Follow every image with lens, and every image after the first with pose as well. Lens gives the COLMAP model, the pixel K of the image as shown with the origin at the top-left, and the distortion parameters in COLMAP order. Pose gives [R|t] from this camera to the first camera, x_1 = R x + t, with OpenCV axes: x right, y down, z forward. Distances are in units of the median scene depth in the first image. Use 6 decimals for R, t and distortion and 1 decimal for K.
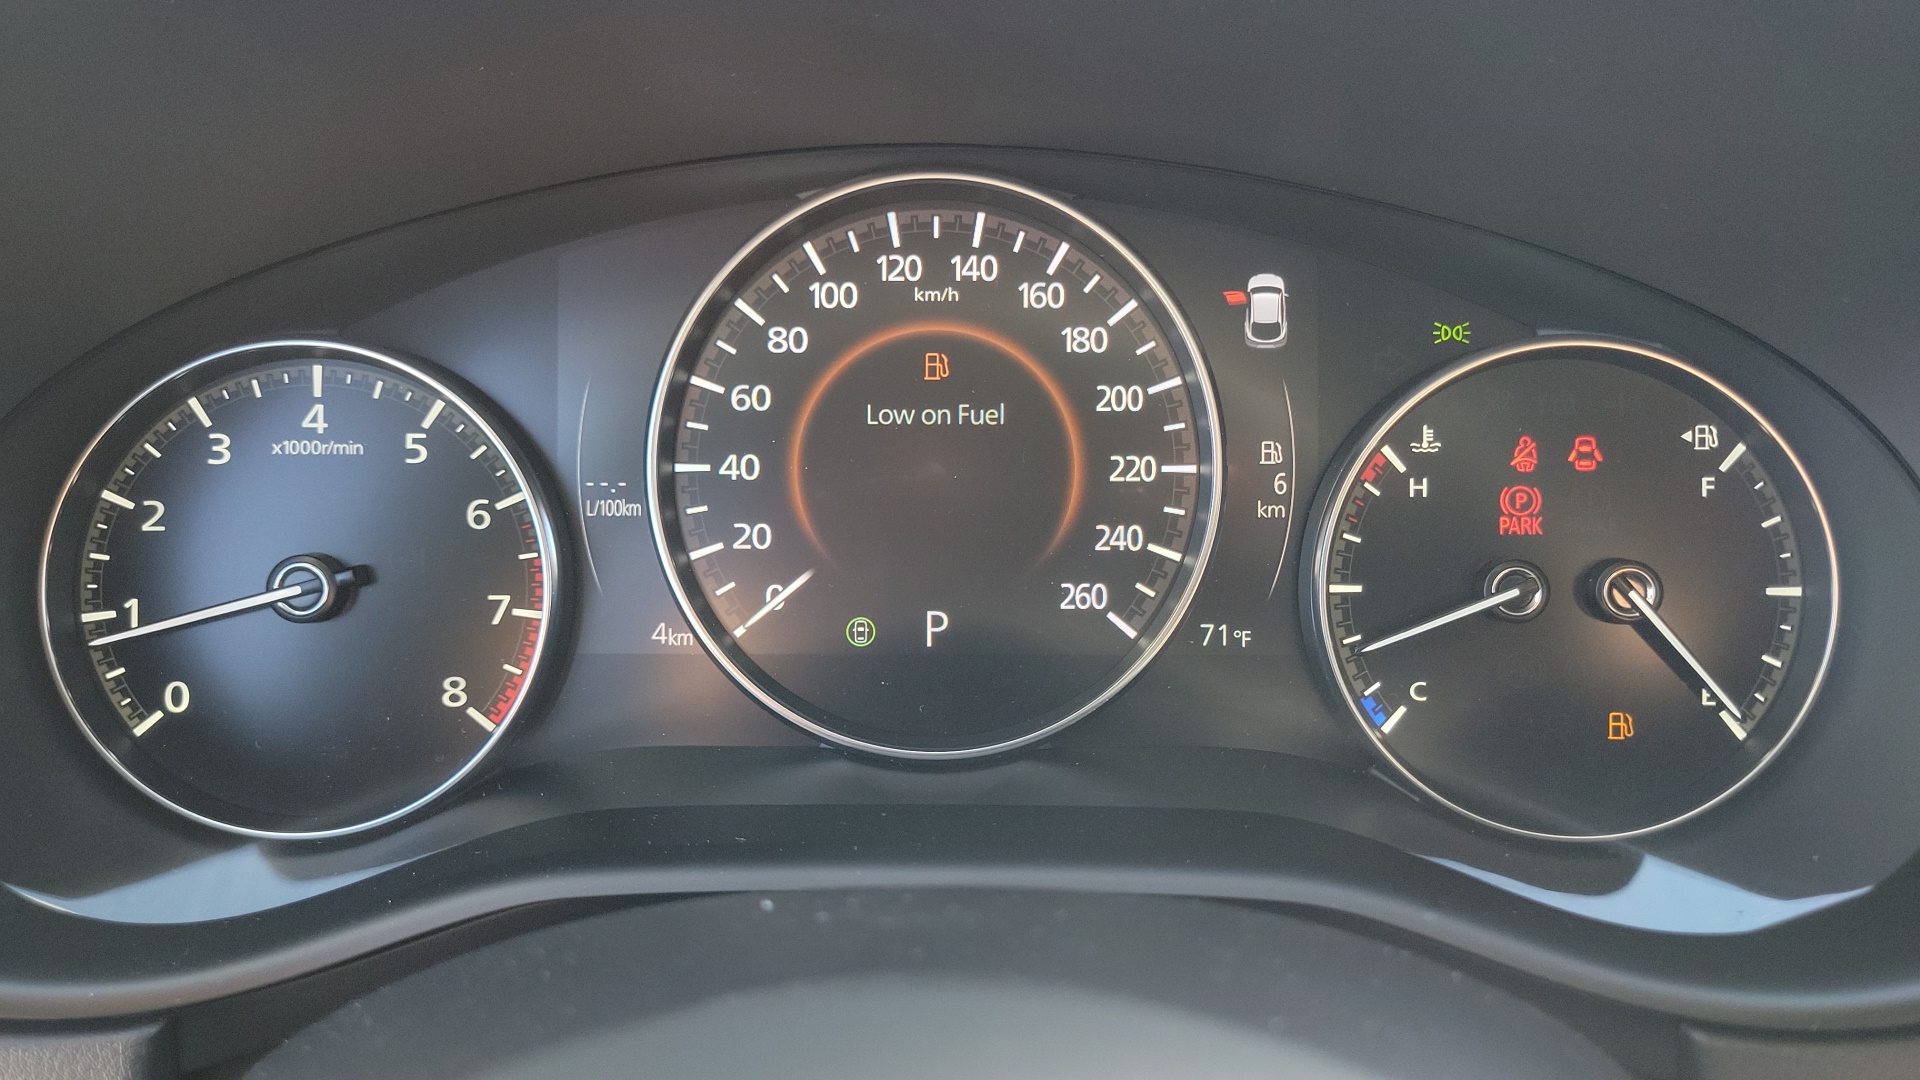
lens RADIAL K [[1444.3, 0, 946.5], [0, 1444.3, 540.3], [0, 0, 1]] dist [0.017429, -0.011978]
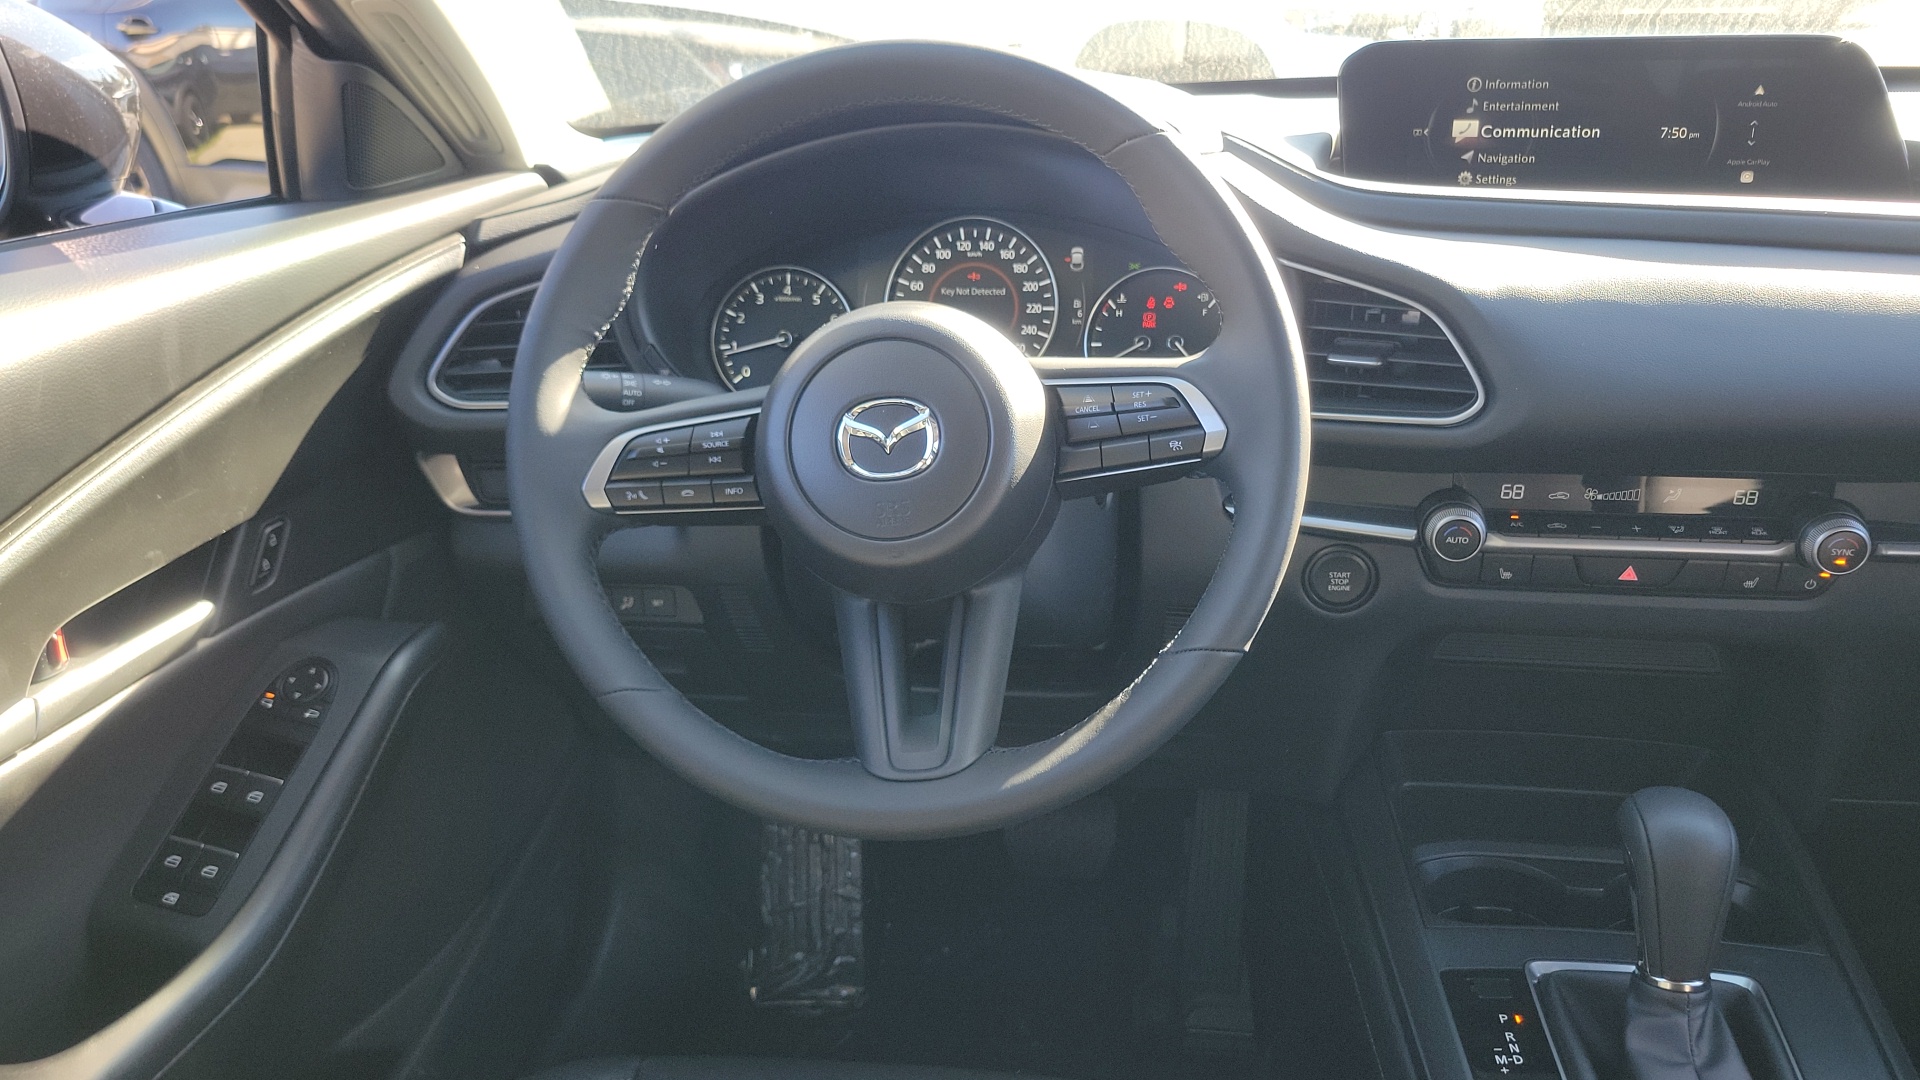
lens RADIAL K [[1444.3, 0, 950.2], [0, 1444.3, 547.7], [0, 0, 1]] dist [0.017429, -0.011978]
pose [[0.989753, 0.029744, -0.139659, 0.413567], [-0.031711, 0.999427, -0.011877, 0.530026], [0.139226, 0.016184, 0.990128, -2.209797]]
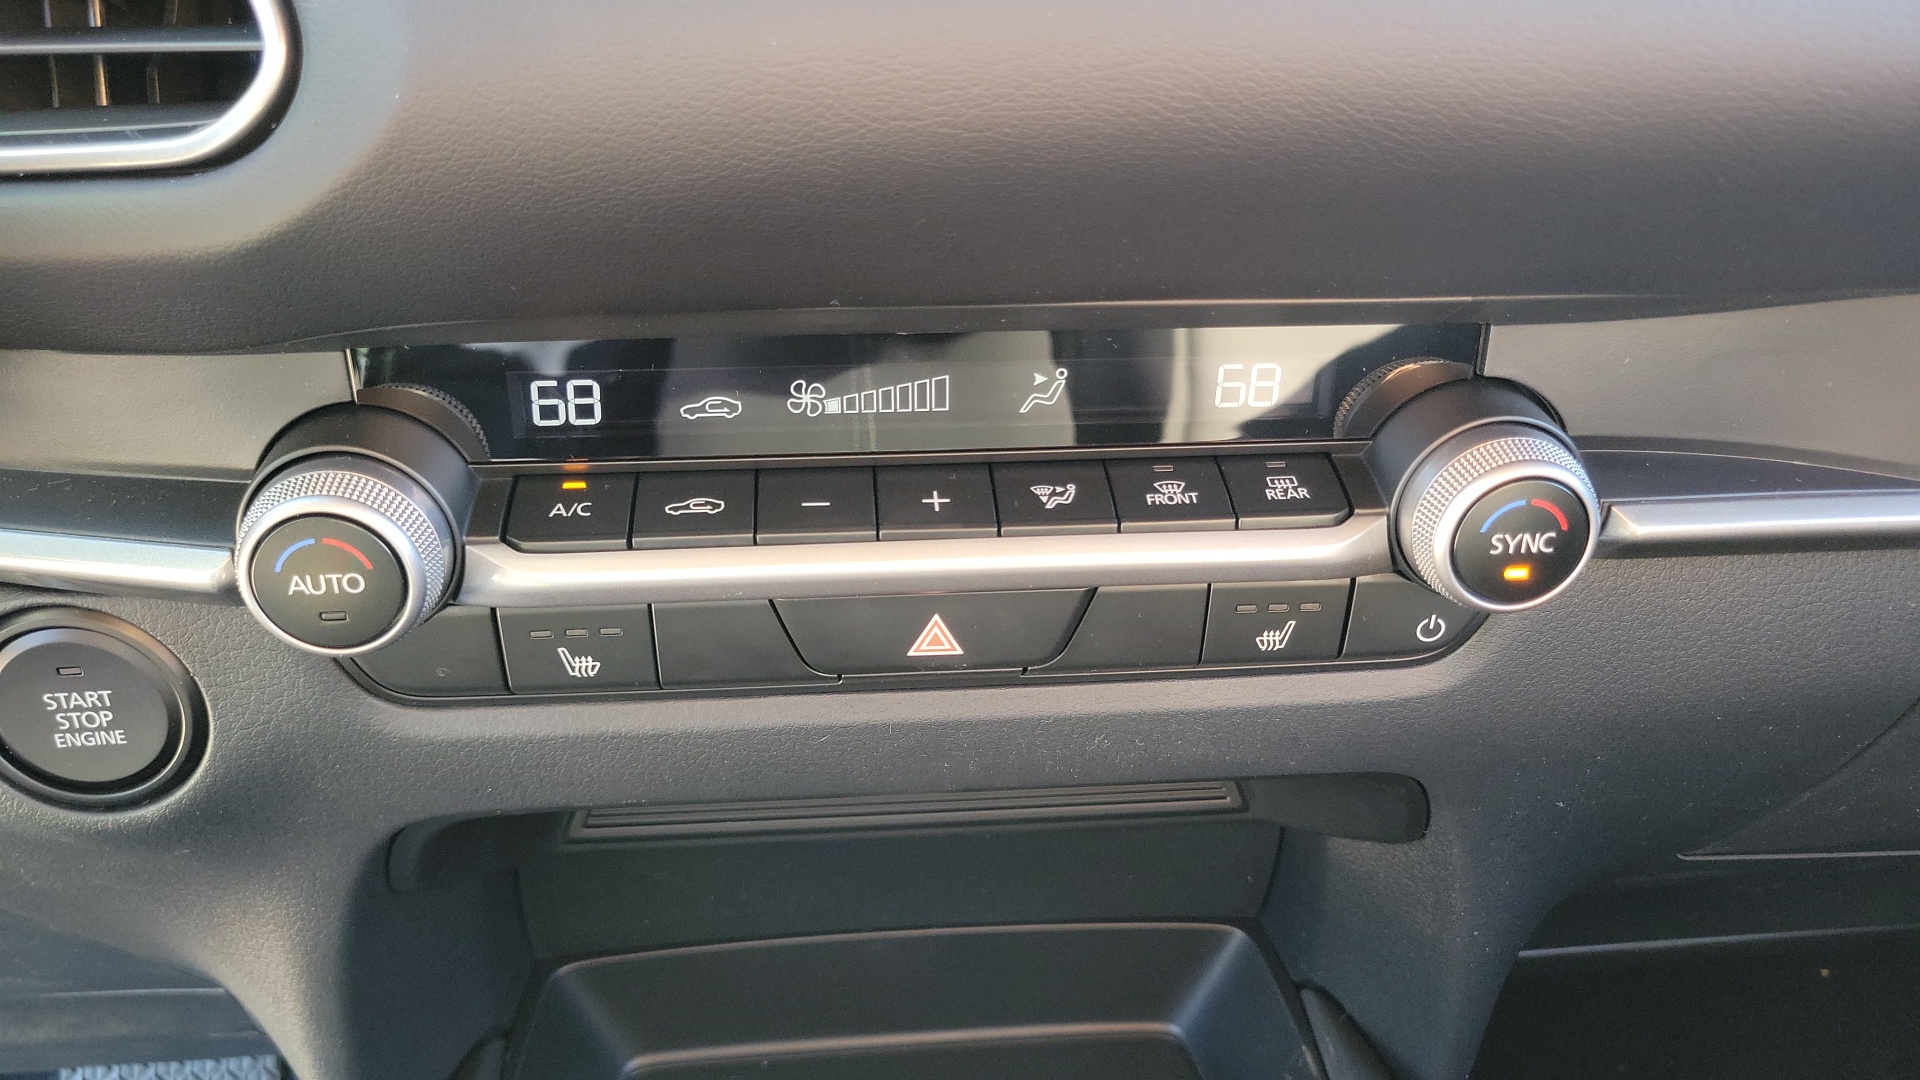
lens RADIAL K [[1444.3, 0, 961.8], [0, 1444.3, 524.4], [0, 0, 1]] dist [0.017429, -0.011978]
pose [[0.994382, -0.037005, 0.099174, 1.216447], [0.034163, 0.998960, 0.030200, 0.412493], [-0.100188, -0.026643, 0.994612, -0.244351]]
